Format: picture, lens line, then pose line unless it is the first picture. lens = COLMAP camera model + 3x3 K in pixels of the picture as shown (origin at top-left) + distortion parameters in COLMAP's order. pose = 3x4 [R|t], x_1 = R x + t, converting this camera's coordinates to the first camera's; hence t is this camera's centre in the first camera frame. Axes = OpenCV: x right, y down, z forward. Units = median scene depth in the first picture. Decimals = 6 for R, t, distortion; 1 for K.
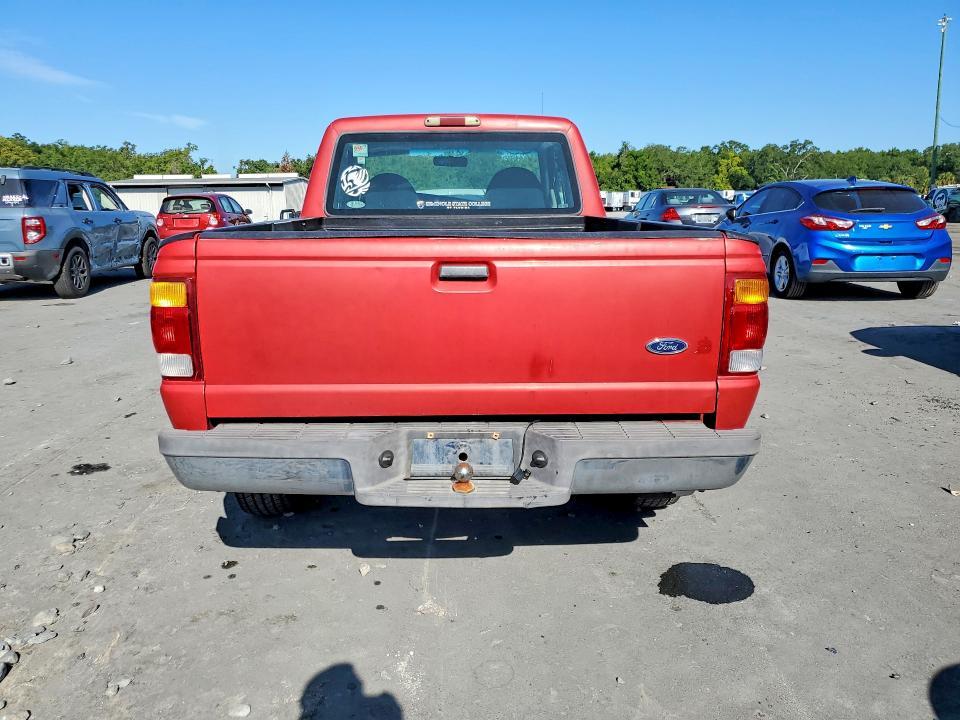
lens RADIAL K [[736.3, 0, 480.0], [0, 736.3, 360.0], [0, 0, 1]] dist [0.009467, 0.001239]
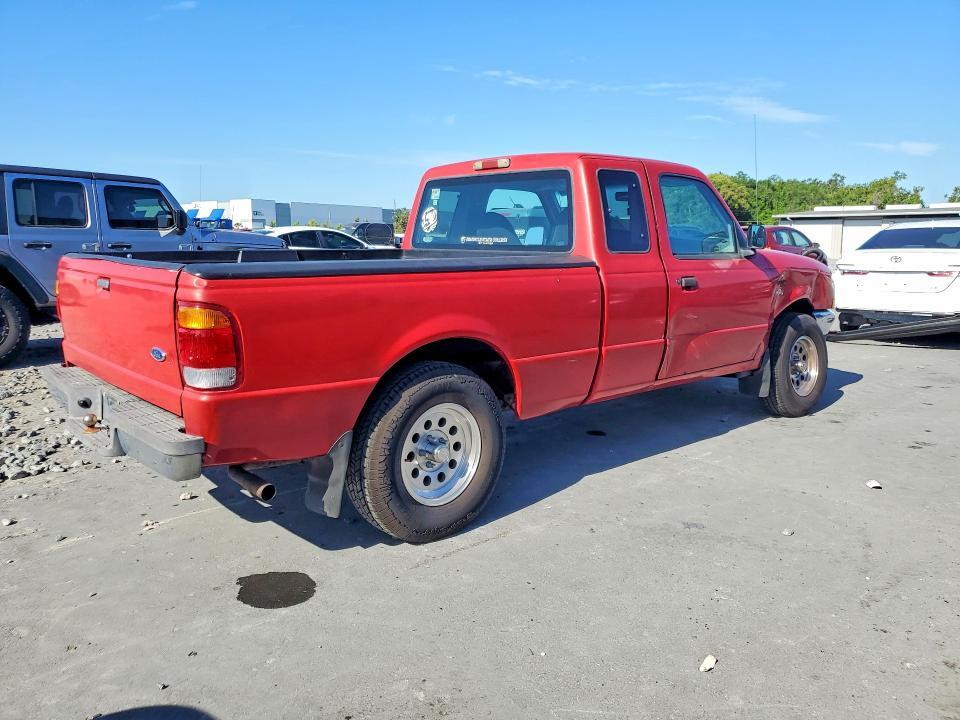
lens RADIAL K [[748.0, 0, 486.2], [0, 748.0, 357.0], [0, 0, 1]] dist [0.014885, 0.002934]
pose [[0.650417, 0.132606, -0.747913, 0.819600], [-0.168174, 0.985347, 0.028452, -0.075125], [0.740726, 0.107274, 0.663187, 0.293667]]
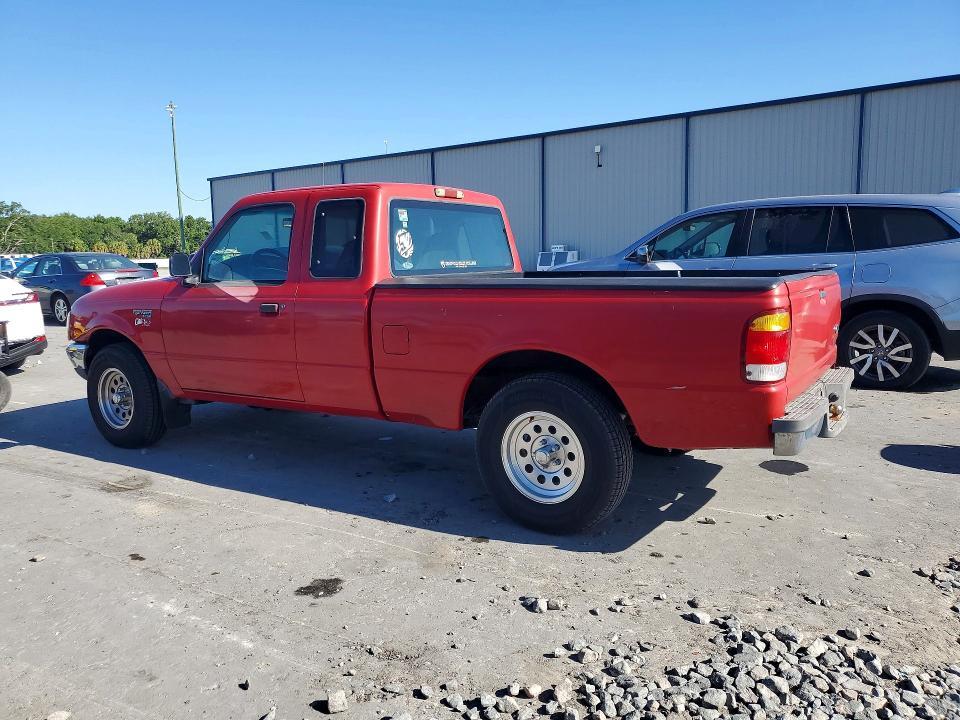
lens RADIAL K [[736.3, 0, 480.0], [0, 736.3, 360.0], [0, 0, 1]] dist [0.009467, 0.001239]
pose [[0.573743, -0.118838, 0.810368, -0.982195], [0.186730, 0.982340, 0.011851, -0.071615], [-0.797465, 0.144521, 0.585801, 0.320738]]
